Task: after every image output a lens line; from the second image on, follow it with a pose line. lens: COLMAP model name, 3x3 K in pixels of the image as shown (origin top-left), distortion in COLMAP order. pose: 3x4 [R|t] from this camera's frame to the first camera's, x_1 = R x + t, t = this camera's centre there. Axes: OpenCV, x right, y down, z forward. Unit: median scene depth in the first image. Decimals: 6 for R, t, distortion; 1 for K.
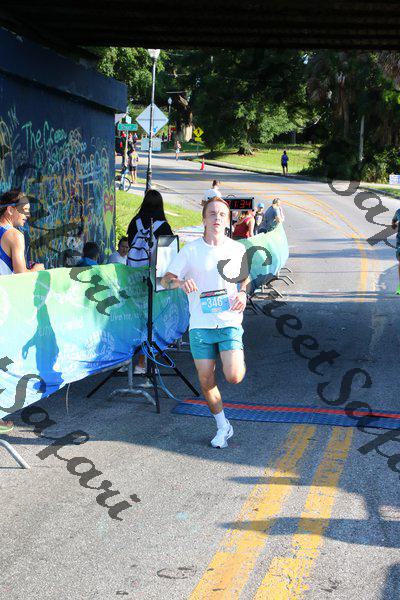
lens RADIAL K [[1390.7, 0, 200.0], [0, 1390.7, 300.0], [0, 0, 1]] dist [0.117403, 0.290897]
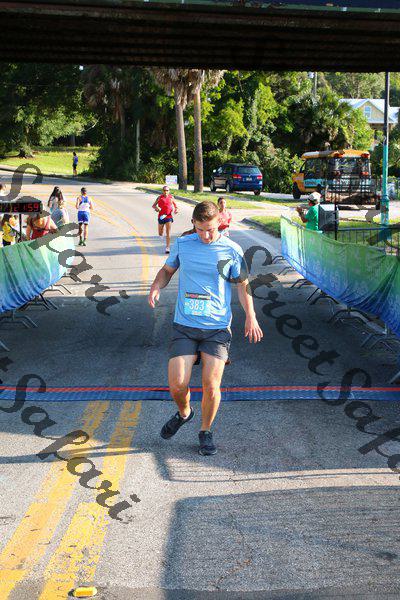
lens RADIAL K [[1106.7, 0, 200.0], [0, 1106.7, 300.0], [0, 0, 1]] dist [0.206411, -0.039348]
pose [[0.985596, -0.039853, 0.164355, 0.018817], [0.038135, 0.999180, 0.013597, -0.005405], [-0.164762, -0.007134, 0.986308, 0.160122]]
